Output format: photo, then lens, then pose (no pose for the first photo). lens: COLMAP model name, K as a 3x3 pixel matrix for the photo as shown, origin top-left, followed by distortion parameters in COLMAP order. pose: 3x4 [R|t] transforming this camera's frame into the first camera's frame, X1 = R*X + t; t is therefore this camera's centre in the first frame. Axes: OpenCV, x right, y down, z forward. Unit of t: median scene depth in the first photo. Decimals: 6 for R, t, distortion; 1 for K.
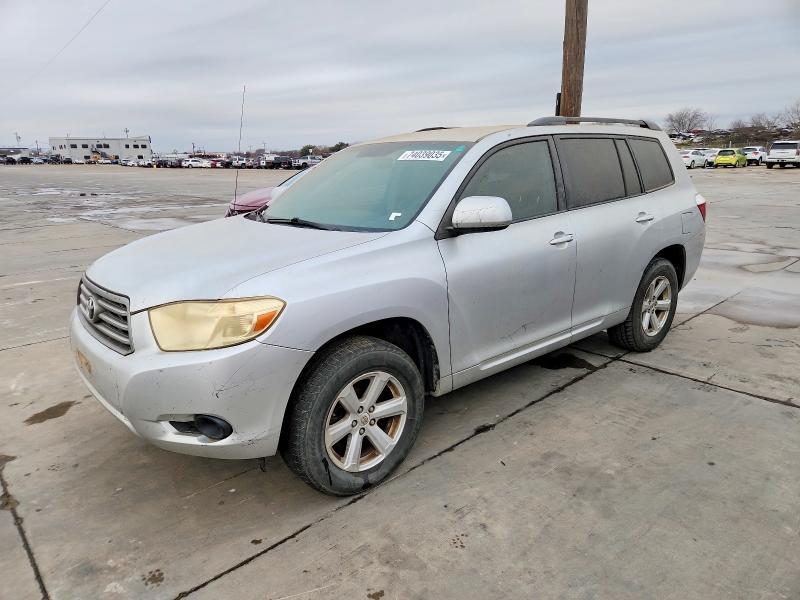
lens RADIAL K [[527.9, 0, 391.5], [0, 527.9, 298.1], [0, 0, 1]] dist [0.070030, -0.051603]
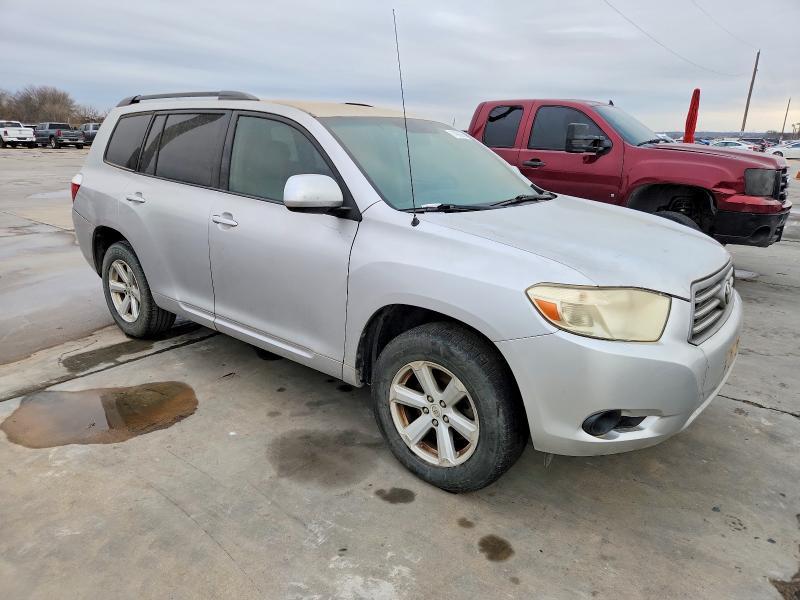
lens RADIAL K [[527.9, 0, 391.5], [0, 527.9, 298.1], [0, 0, 1]] dist [0.070030, -0.051603]
pose [[-0.172829, -0.267075, 0.948051, -1.169605], [0.236524, 0.923117, 0.303169, -0.345401], [-0.956131, 0.276634, -0.096372, 1.433971]]
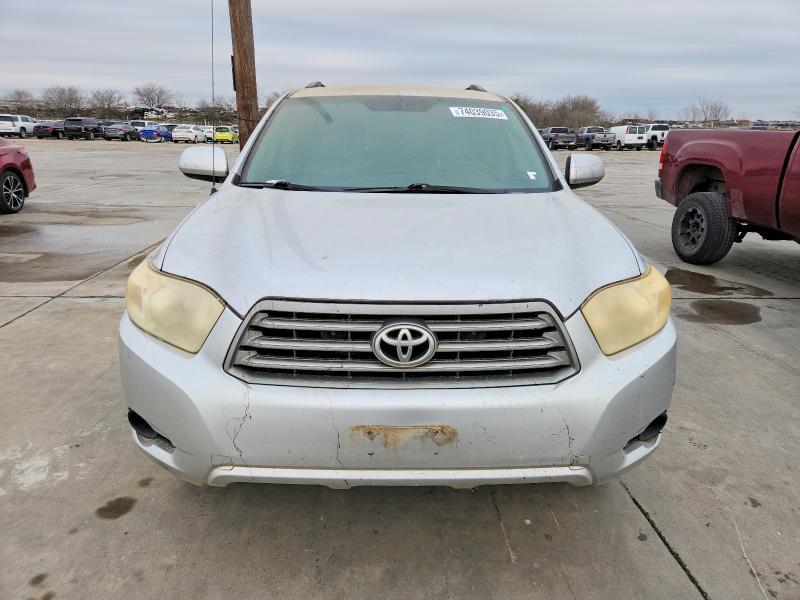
lens RADIAL K [[527.9, 0, 391.5], [0, 527.9, 298.1], [0, 0, 1]] dist [0.070030, -0.051603]
pose [[0.633306, -0.200814, 0.747394, -0.856712], [0.166689, 0.978475, 0.121658, -0.092212], [-0.755737, 0.047536, 0.653148, 0.543282]]
